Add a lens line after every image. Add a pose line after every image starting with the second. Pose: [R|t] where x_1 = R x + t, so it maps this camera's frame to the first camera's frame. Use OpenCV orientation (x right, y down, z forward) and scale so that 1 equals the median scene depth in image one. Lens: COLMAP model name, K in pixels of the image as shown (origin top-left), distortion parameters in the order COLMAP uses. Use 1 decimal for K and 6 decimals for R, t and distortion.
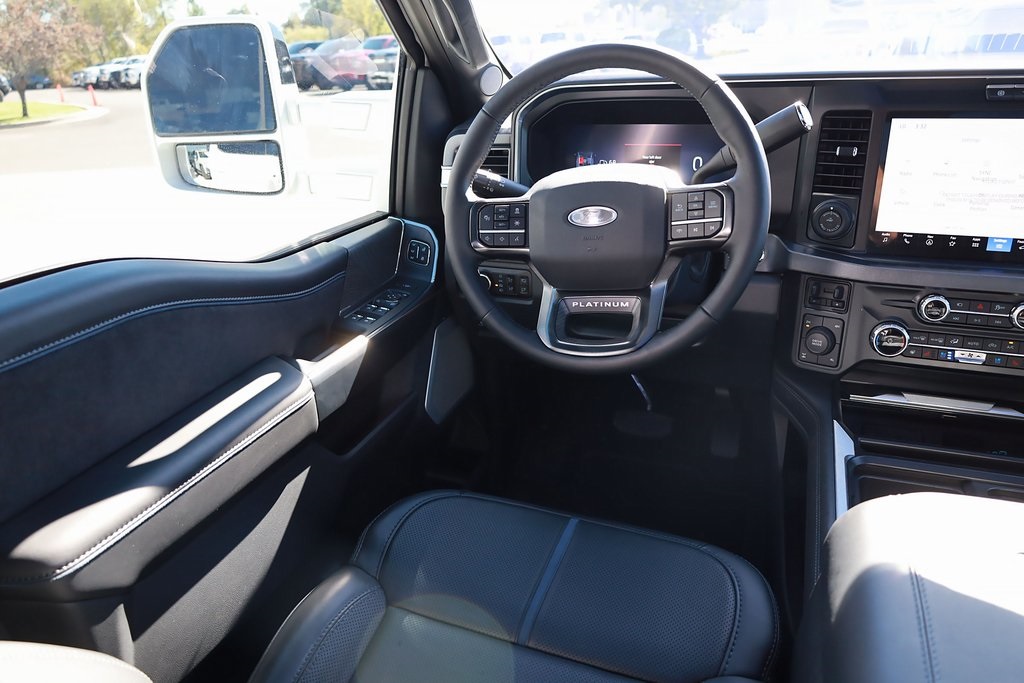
lens RADIAL K [[691.2, 0, 514.1], [0, 691.2, 345.0], [0, 0, 1]] dist [-0.016152, -0.002881]
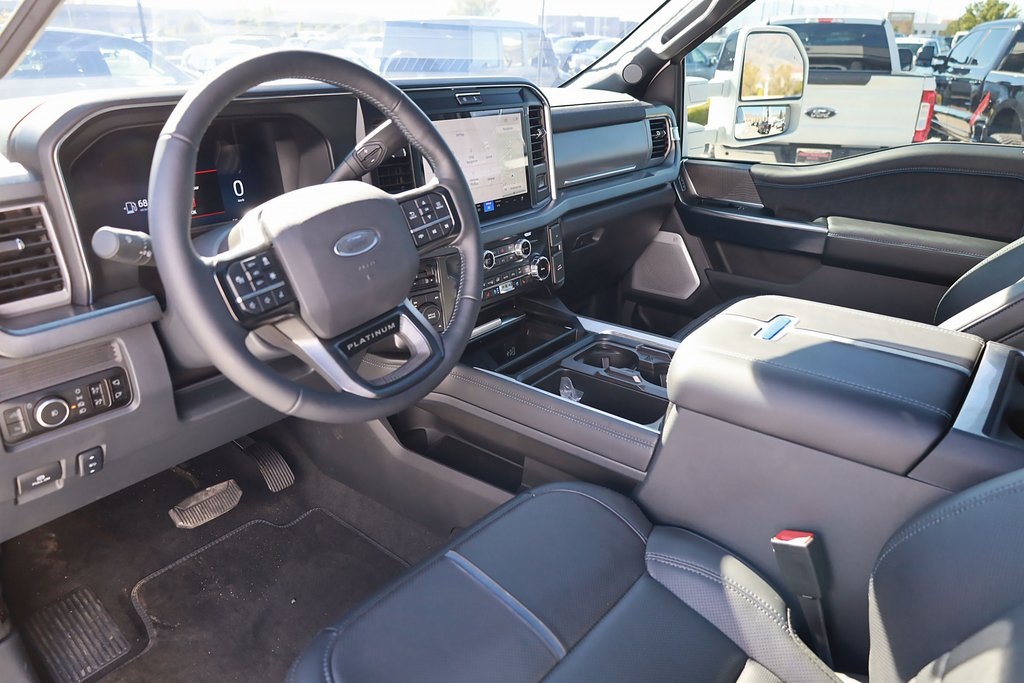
lens RADIAL K [[691.2, 0, 514.1], [0, 691.2, 345.0], [0, 0, 1]] dist [-0.016152, -0.002881]
pose [[0.292524, -0.330402, 0.897365, -0.629375], [0.361482, 0.906988, 0.216109, -0.174121], [-0.885302, 0.261165, 0.384751, 0.480736]]
